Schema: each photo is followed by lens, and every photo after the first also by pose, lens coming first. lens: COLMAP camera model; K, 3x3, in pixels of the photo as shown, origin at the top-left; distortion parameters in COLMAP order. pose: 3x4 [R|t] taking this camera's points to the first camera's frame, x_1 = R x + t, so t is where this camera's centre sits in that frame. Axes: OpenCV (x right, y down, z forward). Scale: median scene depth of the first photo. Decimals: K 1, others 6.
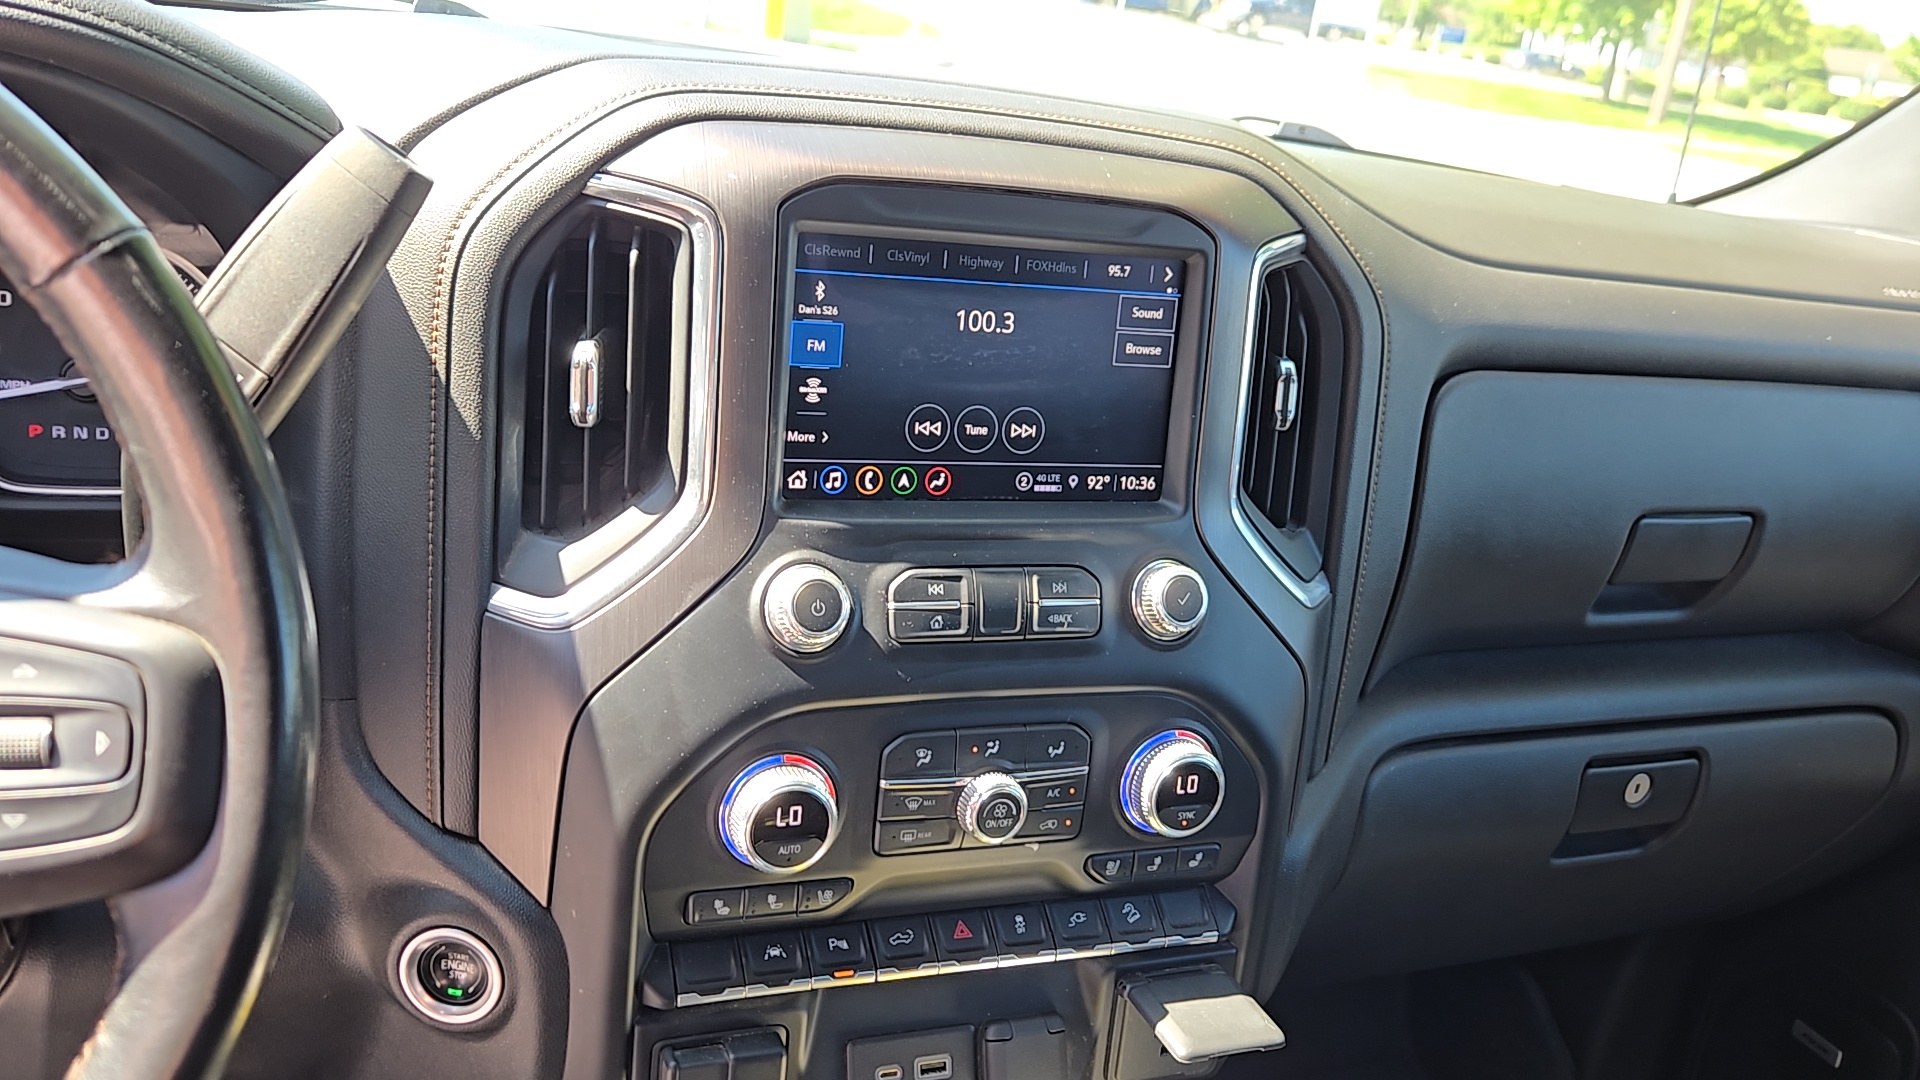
lens RADIAL K [[1621.8, 0, 960.7], [0, 1621.8, 523.2], [0, 0, 1]] dist [0.004549, -0.011299]
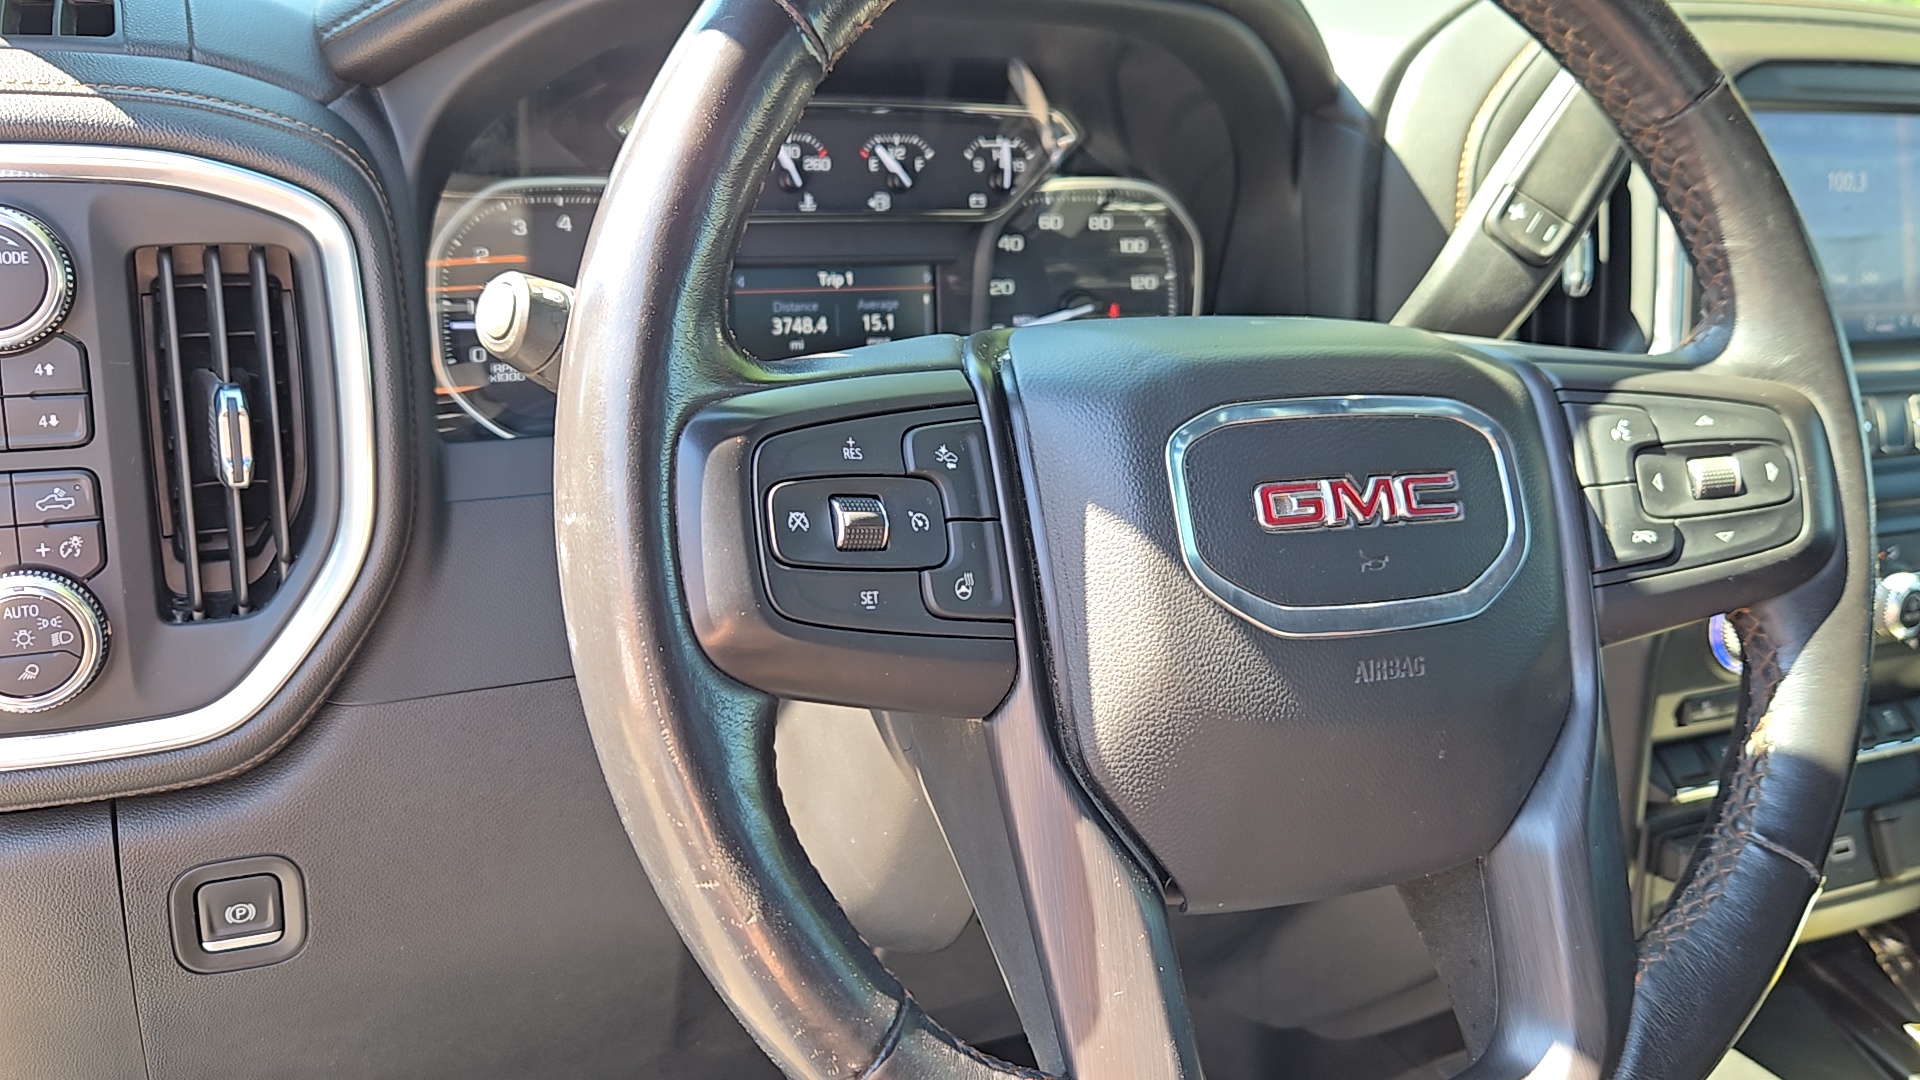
lens RADIAL K [[1621.8, 0, 932.3], [0, 1621.8, 531.4], [0, 0, 1]] dist [0.004549, -0.011299]
pose [[0.994568, -0.104089, 0.000569, -0.648090], [0.104080, 0.994381, -0.019342, 0.075631], [0.001448, 0.019296, 0.999813, -0.137054]]
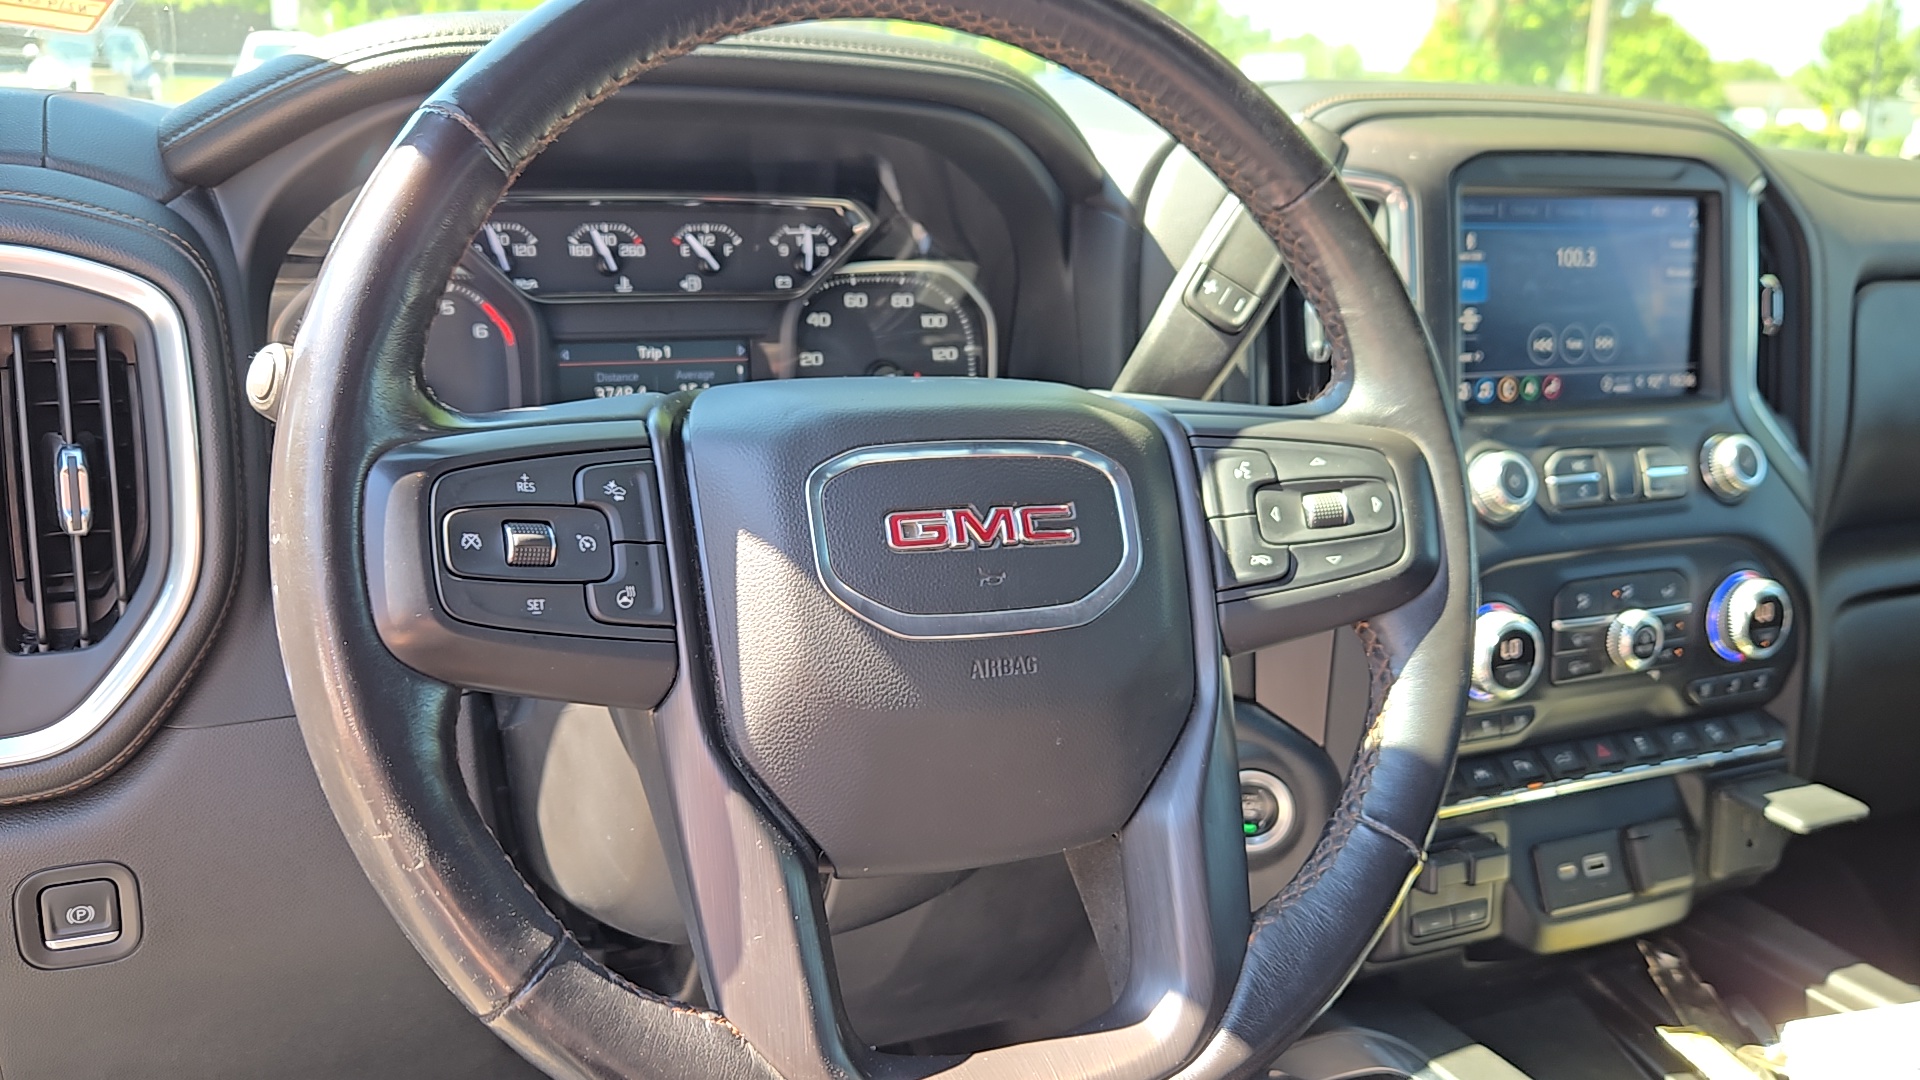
lens RADIAL K [[1621.8, 0, 933.6], [0, 1621.8, 531.8], [0, 0, 1]] dist [0.004549, -0.011299]
pose [[0.993505, -0.113358, 0.009918, -0.518609], [0.113772, 0.991155, -0.068327, 0.117548], [-0.002085, 0.069012, 0.997614, -0.249849]]
